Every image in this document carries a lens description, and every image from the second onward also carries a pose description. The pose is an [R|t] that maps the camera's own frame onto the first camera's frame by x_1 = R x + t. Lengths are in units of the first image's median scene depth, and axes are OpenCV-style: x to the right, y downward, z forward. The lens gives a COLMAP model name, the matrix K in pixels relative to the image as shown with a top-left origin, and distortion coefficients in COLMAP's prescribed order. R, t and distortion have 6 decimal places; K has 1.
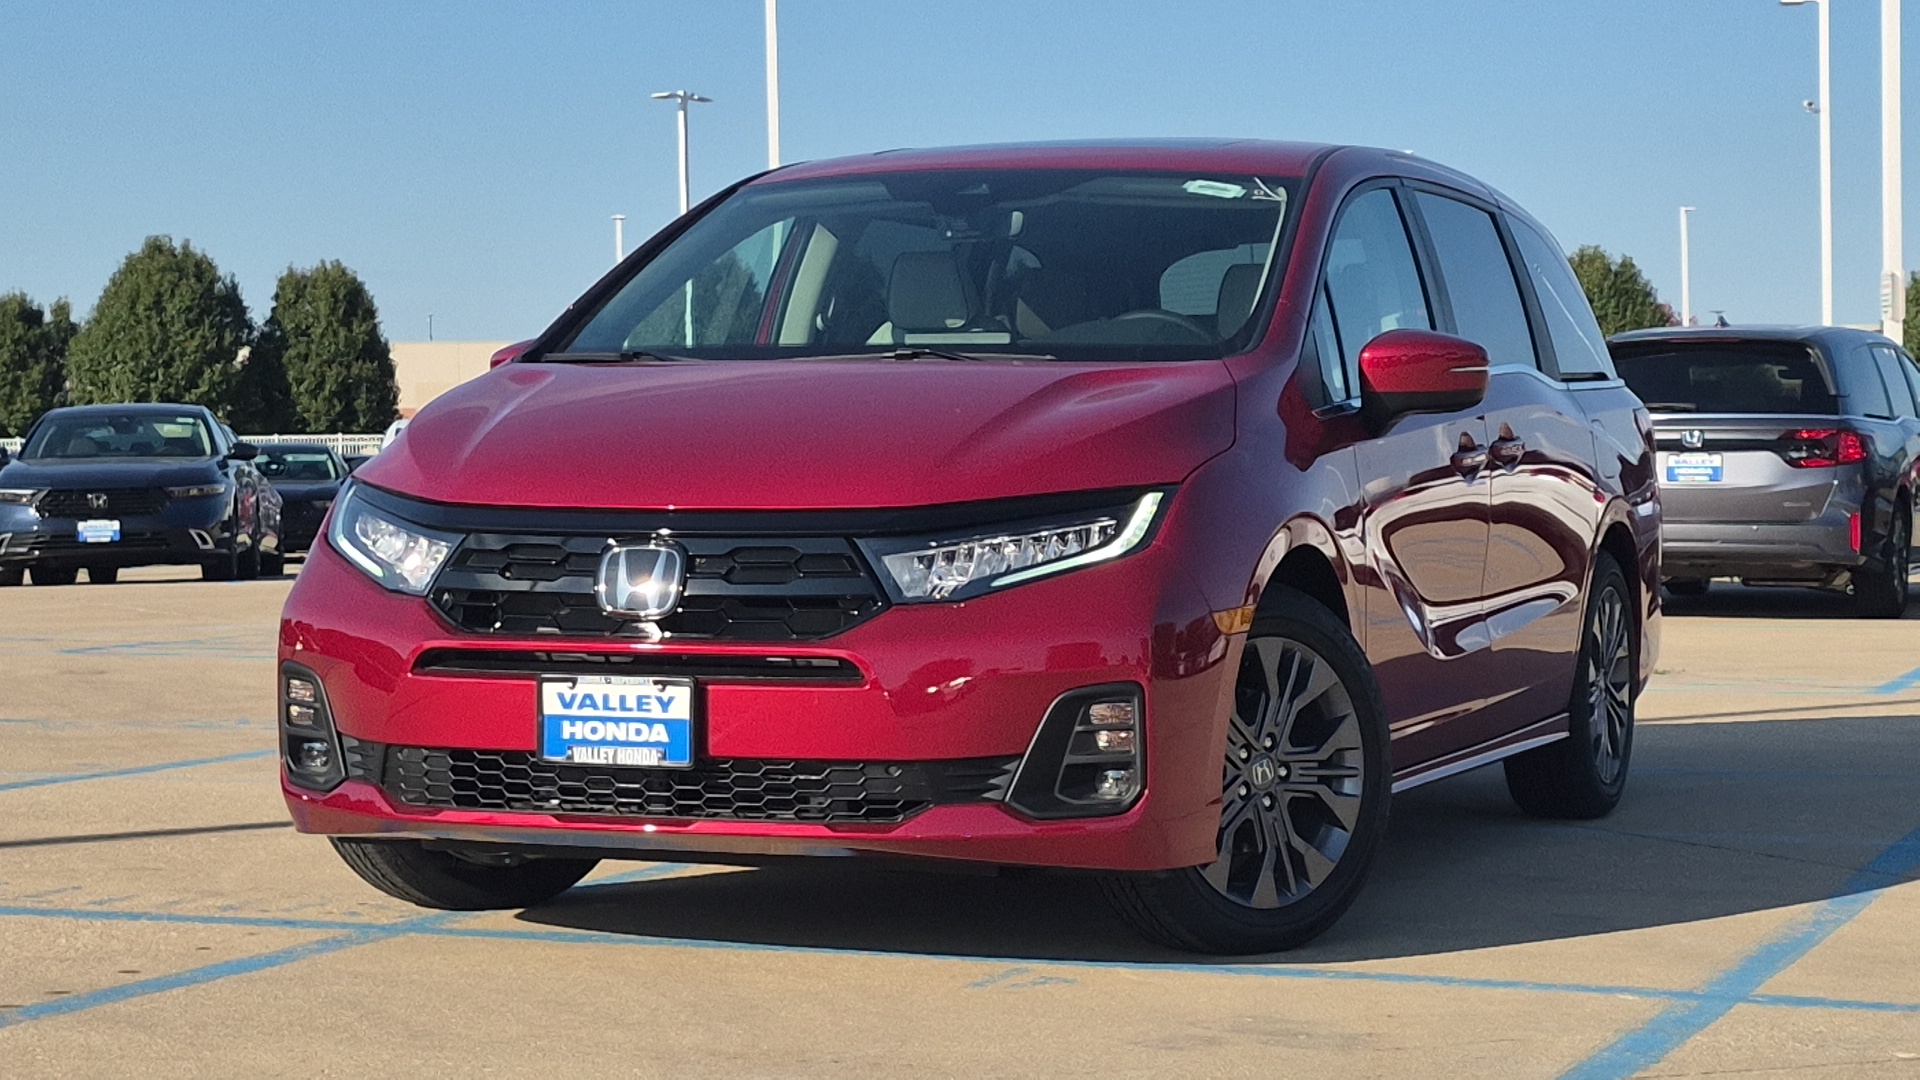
lens RADIAL K [[3939.5, 0, 960.0], [0, 3939.5, 540.0], [0, 0, 1]] dist [0.043043, 0.377750]
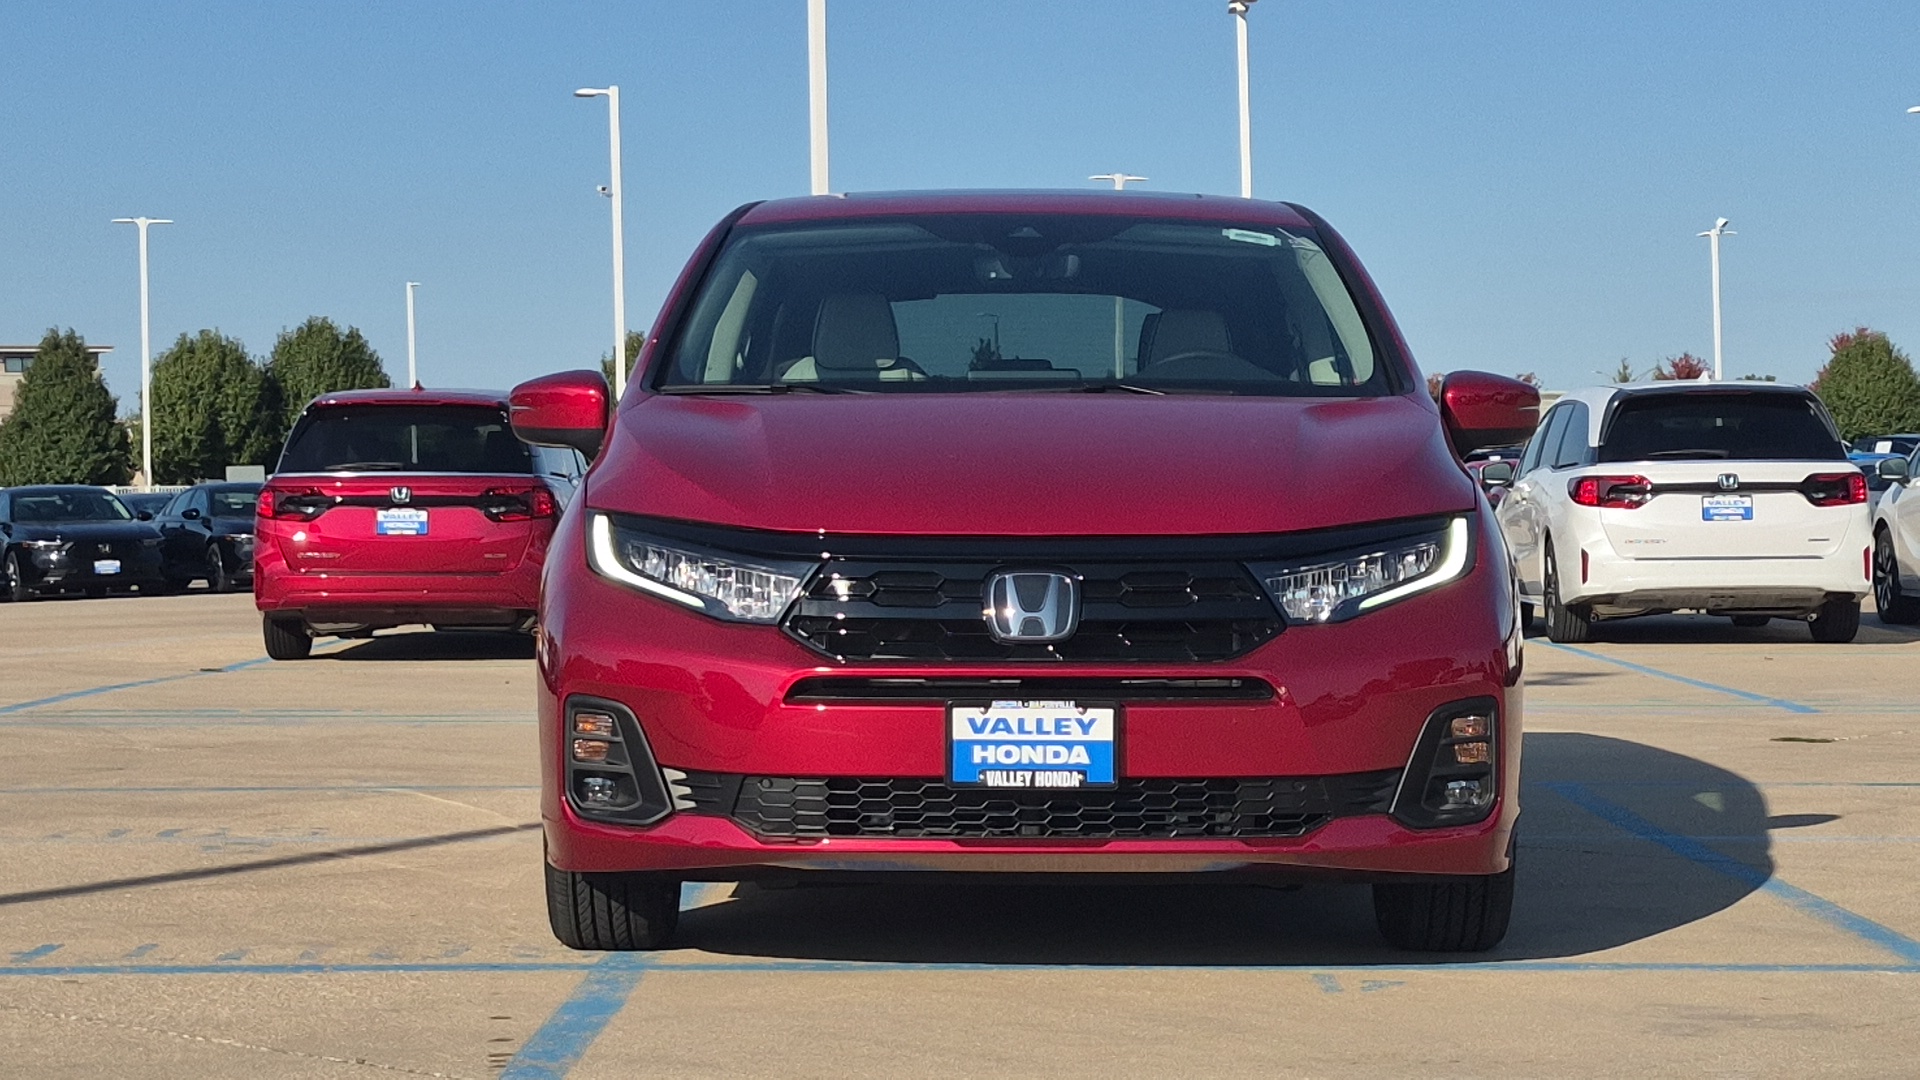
lens RADIAL K [[3673.3, 0, 960.0], [0, 3673.3, 540.0], [0, 0, 1]] dist [0.083465, -0.068764]
pose [[0.937013, -0.003912, 0.349271, -0.433309], [0.008732, 0.999887, -0.012228, 0.004766], [-0.349184, 0.014508, 0.936942, 0.119945]]
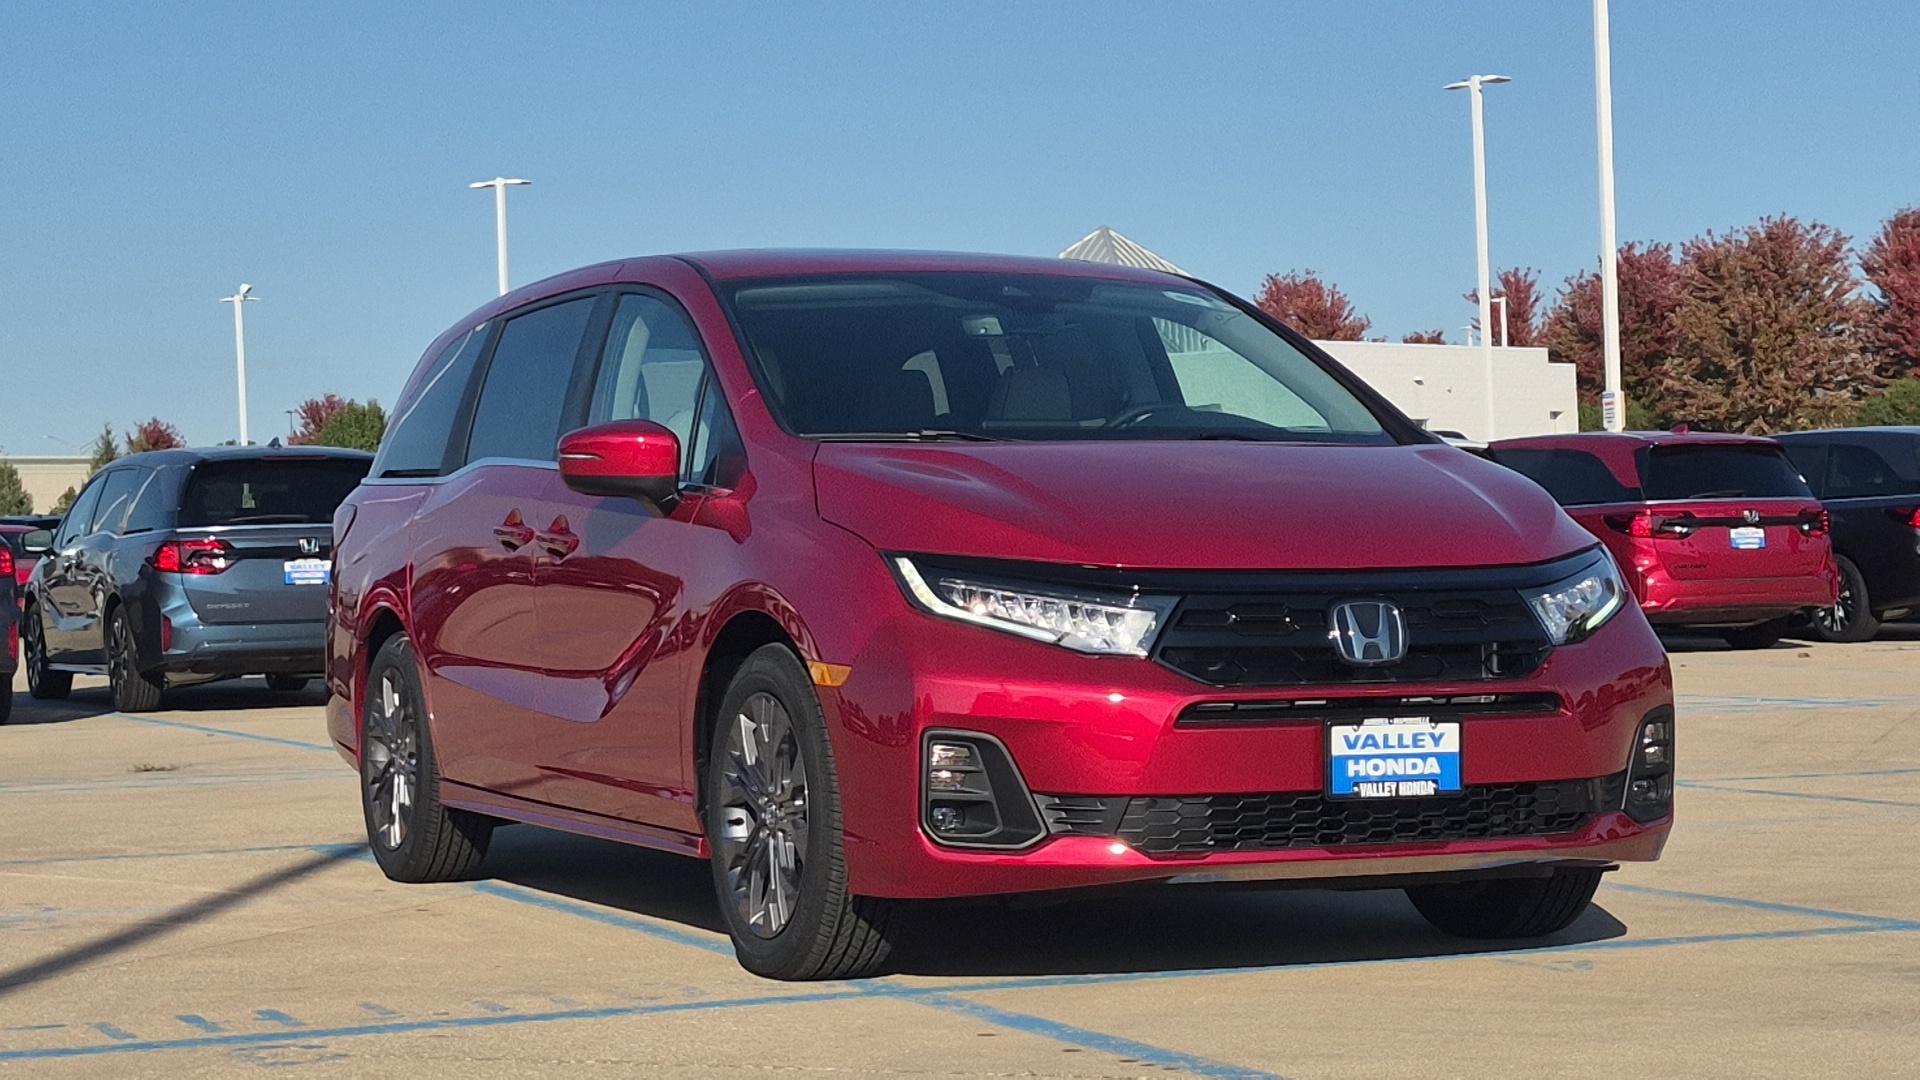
lens RADIAL K [[3673.3, 0, 960.0], [0, 3673.3, 540.0], [0, 0, 1]] dist [0.083465, -0.068764]
pose [[0.705087, -0.005307, 0.709101, -0.907985], [0.029428, 0.999330, -0.021782, 0.003540], [-0.708510, 0.036226, 0.704770, 0.351323]]
